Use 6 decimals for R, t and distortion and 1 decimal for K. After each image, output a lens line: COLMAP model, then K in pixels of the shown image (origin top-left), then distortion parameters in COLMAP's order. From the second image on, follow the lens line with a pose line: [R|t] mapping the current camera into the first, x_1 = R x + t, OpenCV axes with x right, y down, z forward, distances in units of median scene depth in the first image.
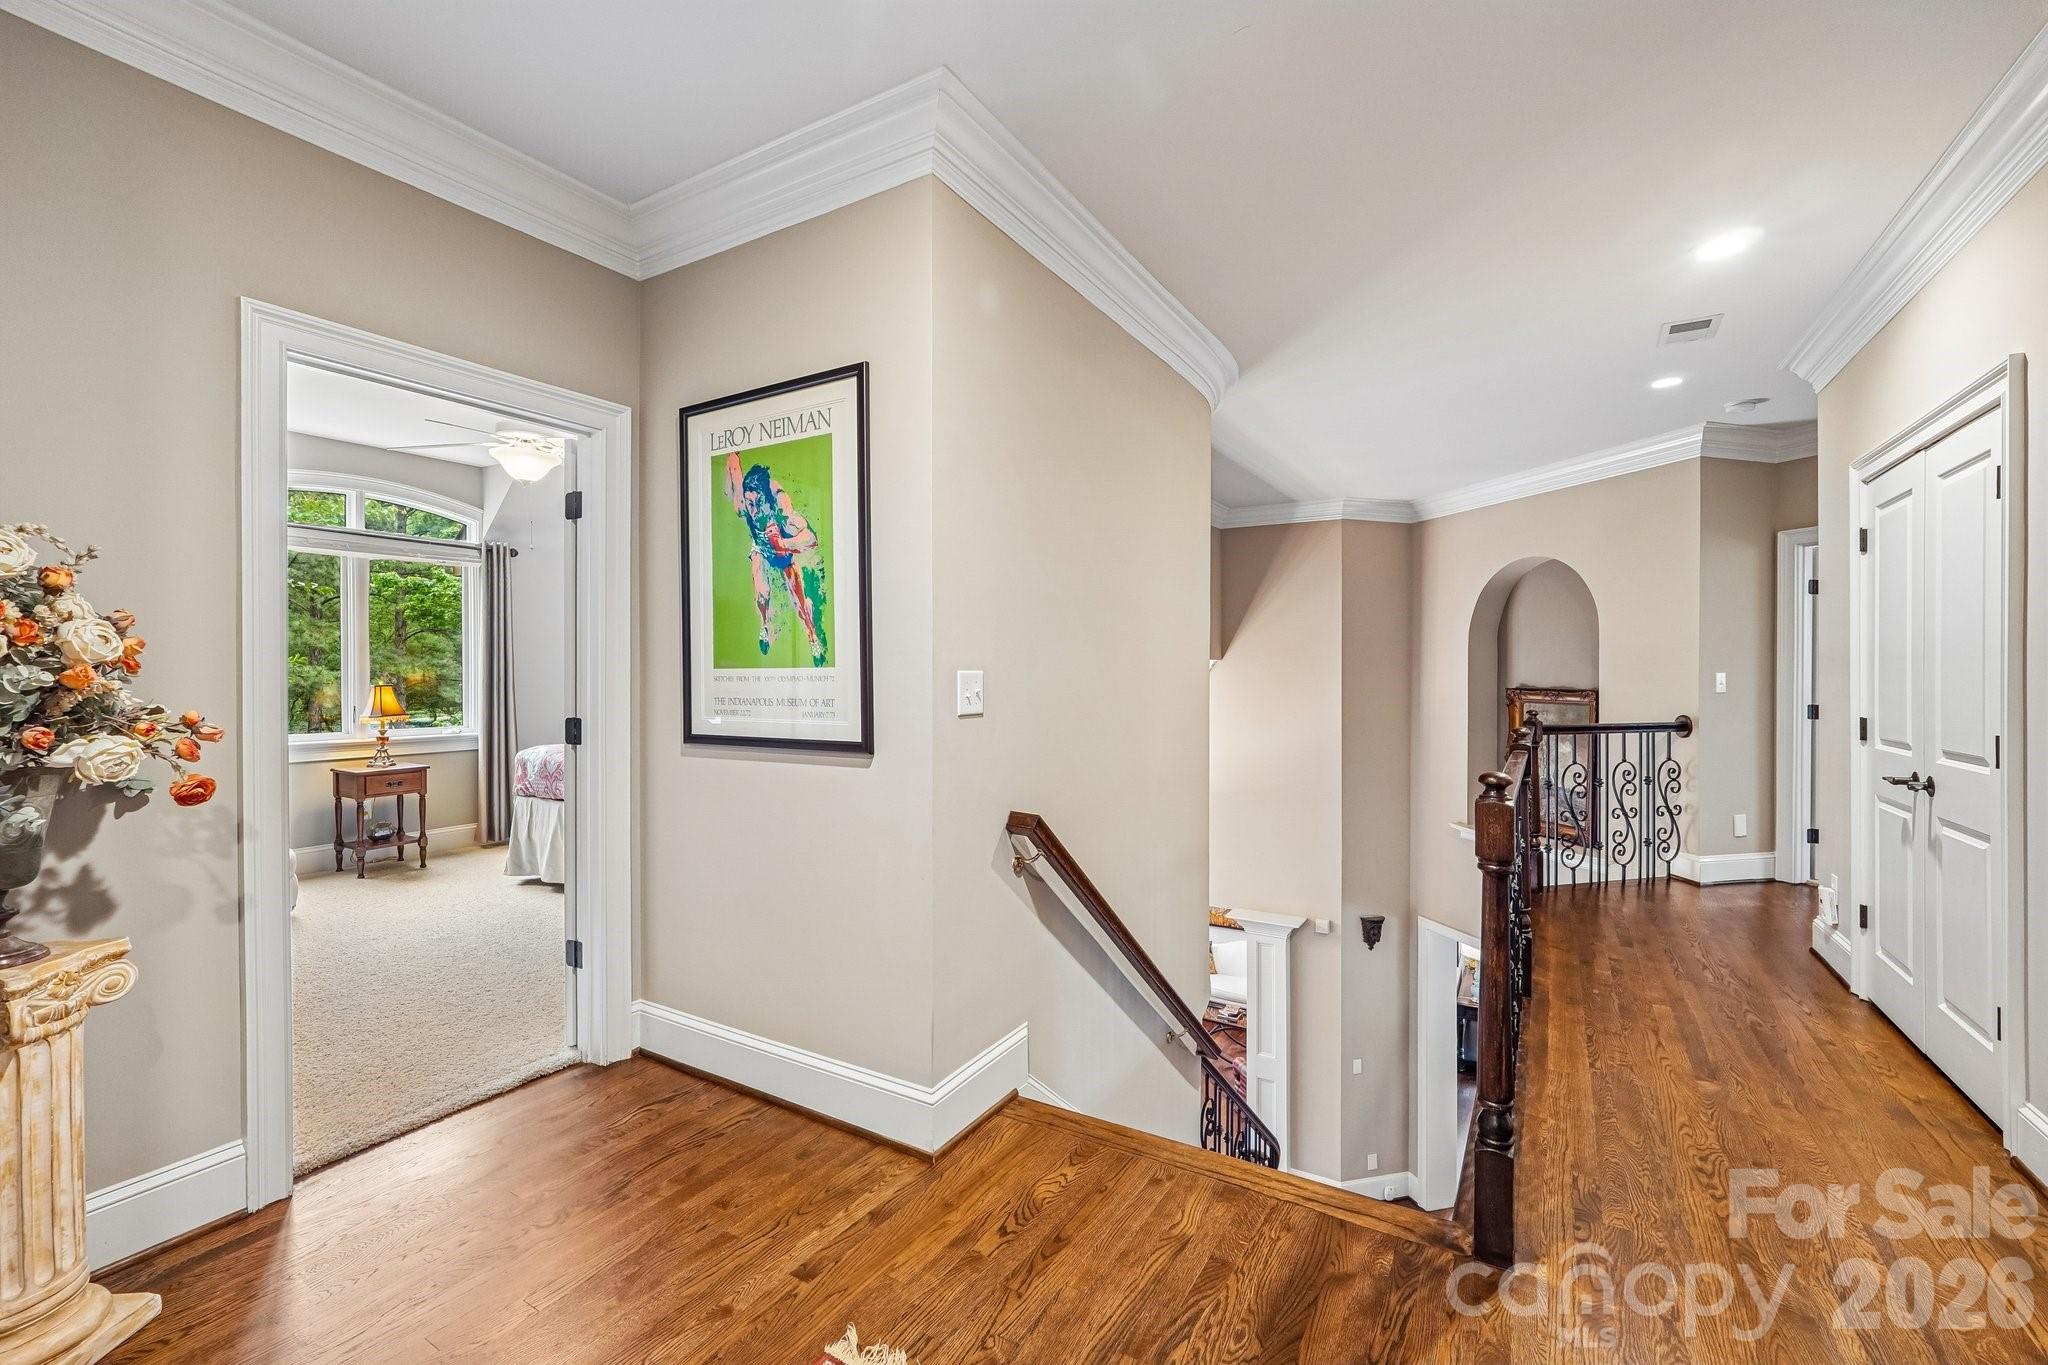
lens RADIAL K [[864.2, 0, 1024.0], [0, 864.2, 682.5], [0, 0, 1]] dist [-0.016635, 0.000187]
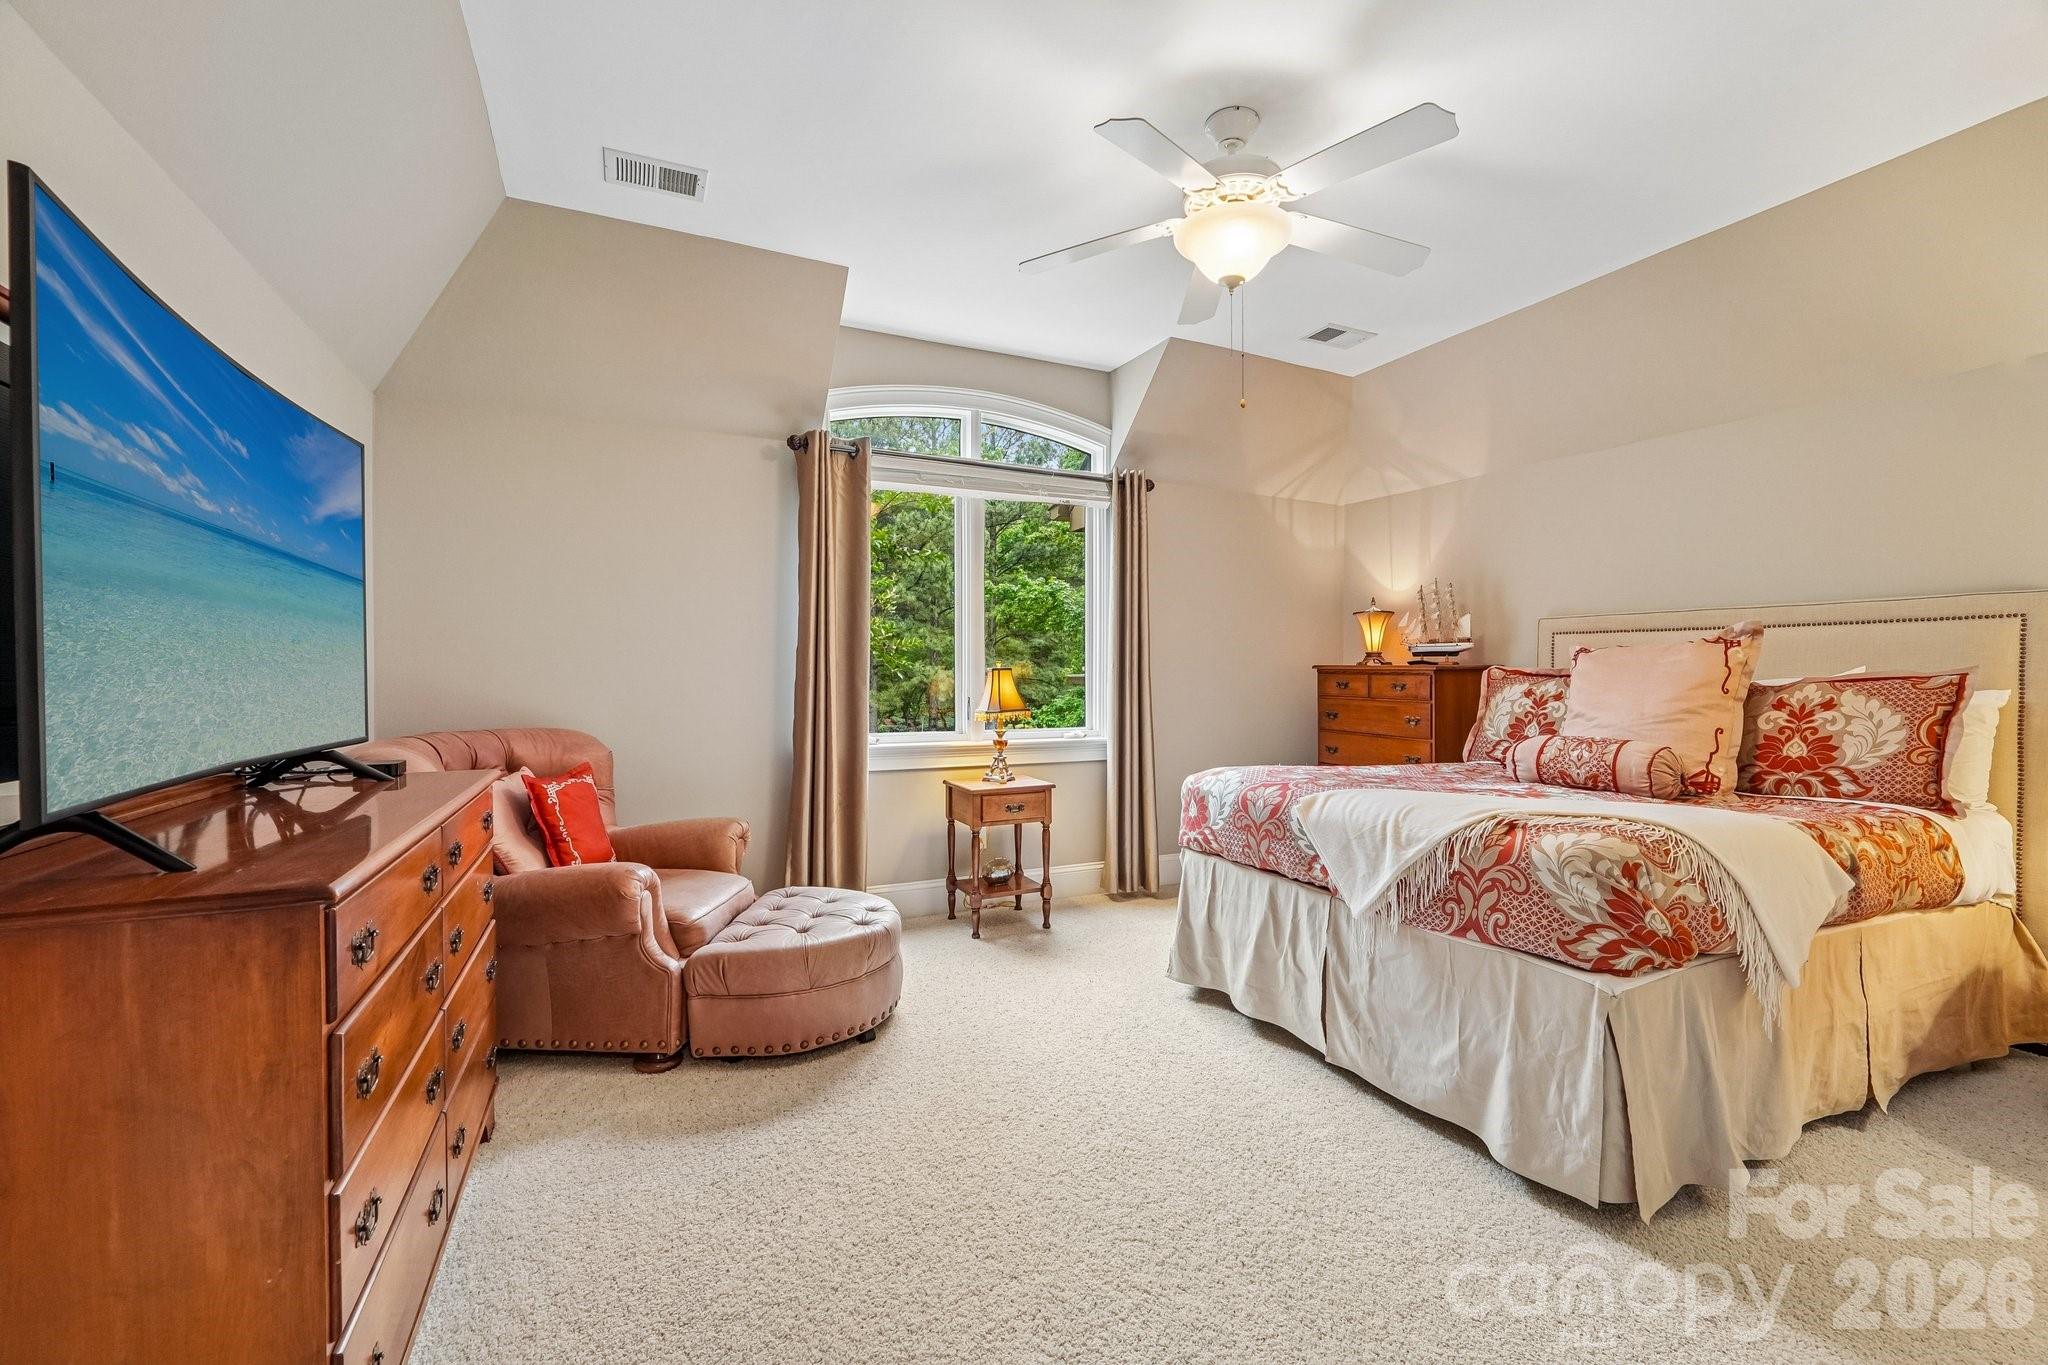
lens RADIAL K [[857.2, 0, 1024.0], [0, 857.2, 682.5], [0, 0, 1]] dist [0.000326, 0.000052]
pose [[0.831693, 0.004117, -0.555221, -0.327542], [-0.004043, 0.999991, 0.001359, 0.013053], [0.555221, 0.001115, 0.831702, 0.404303]]
